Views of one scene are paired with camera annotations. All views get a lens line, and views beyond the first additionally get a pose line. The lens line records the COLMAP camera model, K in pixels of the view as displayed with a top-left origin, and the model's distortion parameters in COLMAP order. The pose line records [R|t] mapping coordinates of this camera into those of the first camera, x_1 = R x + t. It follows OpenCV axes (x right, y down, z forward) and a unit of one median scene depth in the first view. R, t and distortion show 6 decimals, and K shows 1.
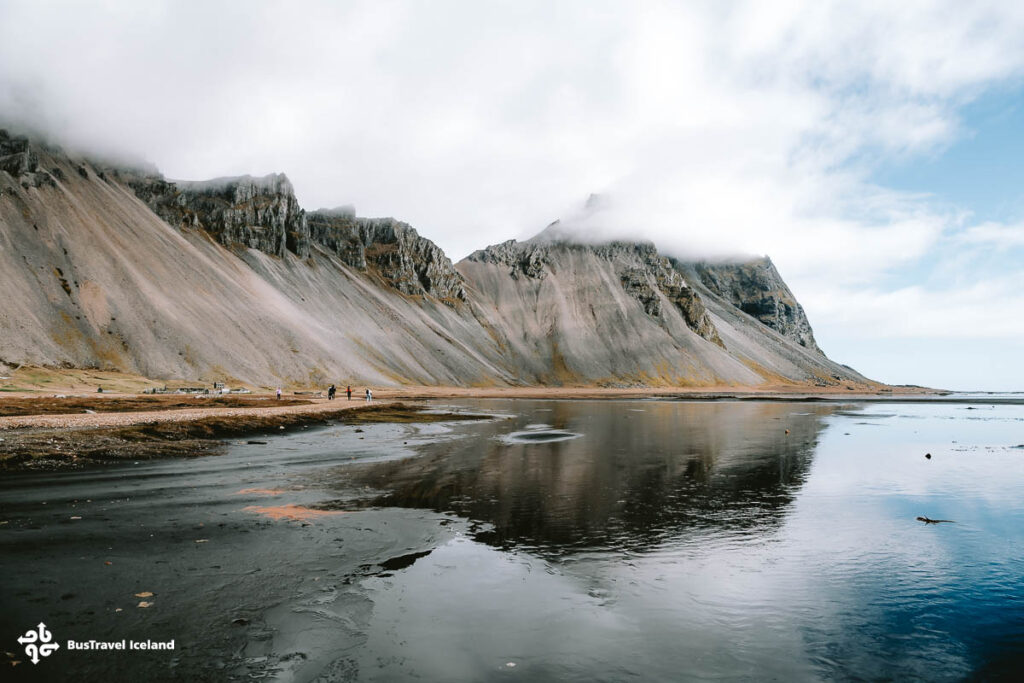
lens RADIAL K [[723.6, 0, 512.0], [0, 723.6, 341.5], [0, 0, 1]] dist [-0.008602, -0.007116]
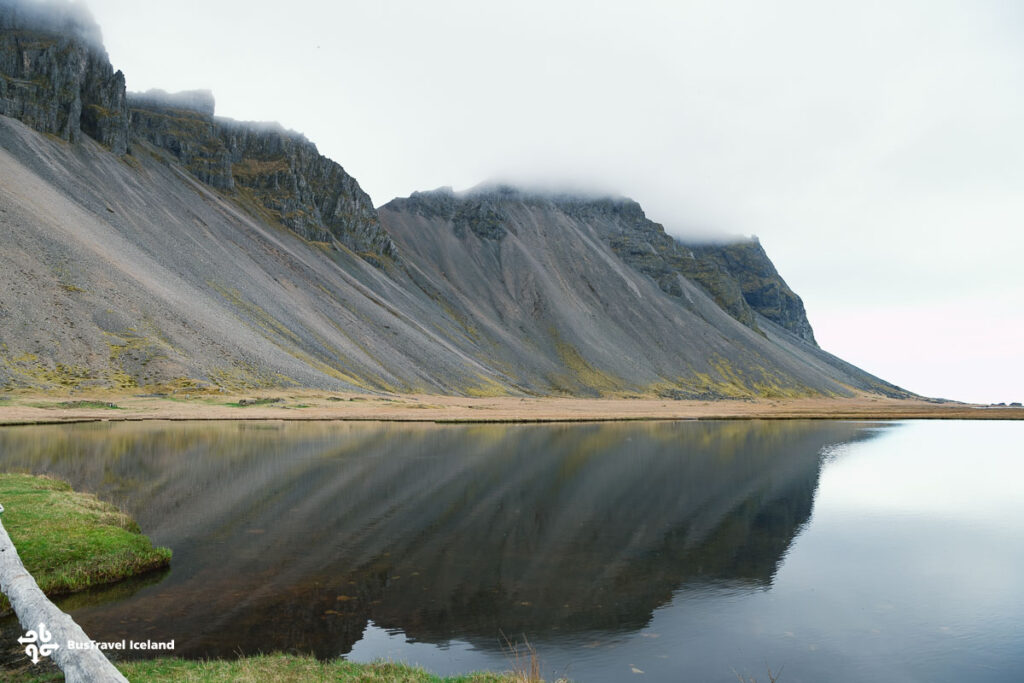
lens RADIAL K [[723.6, 0, 512.0], [0, 723.6, 341.5], [0, 0, 1]] dist [-0.008602, -0.007116]
pose [[0.976771, 0.023669, 0.212972, -0.100622], [-0.019836, 0.999601, -0.020118, 0.025828], [-0.213364, 0.015426, 0.976851, 0.373851]]
